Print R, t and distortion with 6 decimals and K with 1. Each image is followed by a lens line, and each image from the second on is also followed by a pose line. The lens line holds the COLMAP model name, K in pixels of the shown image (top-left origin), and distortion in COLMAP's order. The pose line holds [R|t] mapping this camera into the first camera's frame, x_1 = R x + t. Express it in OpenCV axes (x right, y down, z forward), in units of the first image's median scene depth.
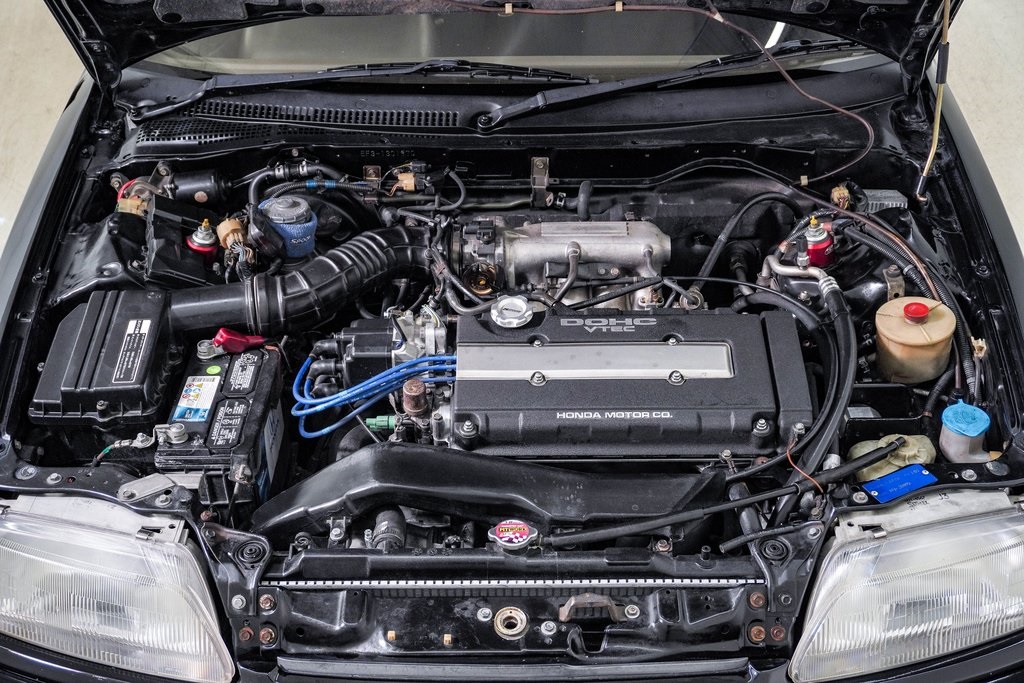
lens RADIAL K [[1352.9, 0, 510.9], [0, 1352.9, 344.2], [0, 0, 1]] dist [0.022284, 0.000000]
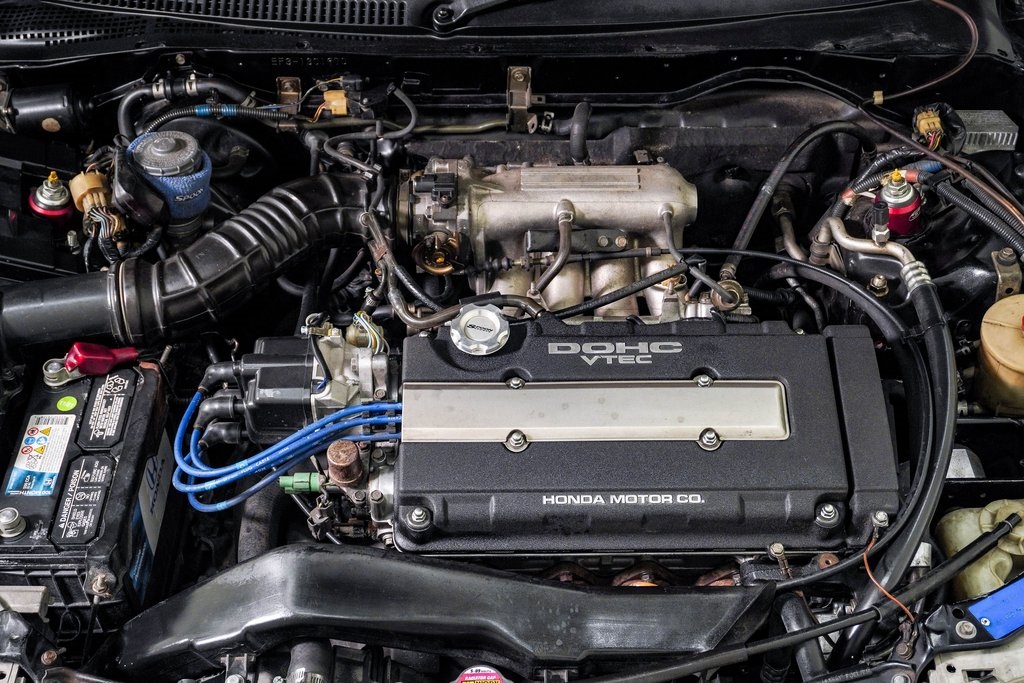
lens RADIAL K [[1352.9, 0, 513.1], [0, 1352.9, 338.4], [0, 0, 1]] dist [0.022284, 0.000000]
pose [[0.999805, -0.001684, 0.019675, 0.004069], [-0.002270, 0.979956, 0.199202, -0.155844], [-0.019616, -0.199208, 0.979761, 0.287095]]
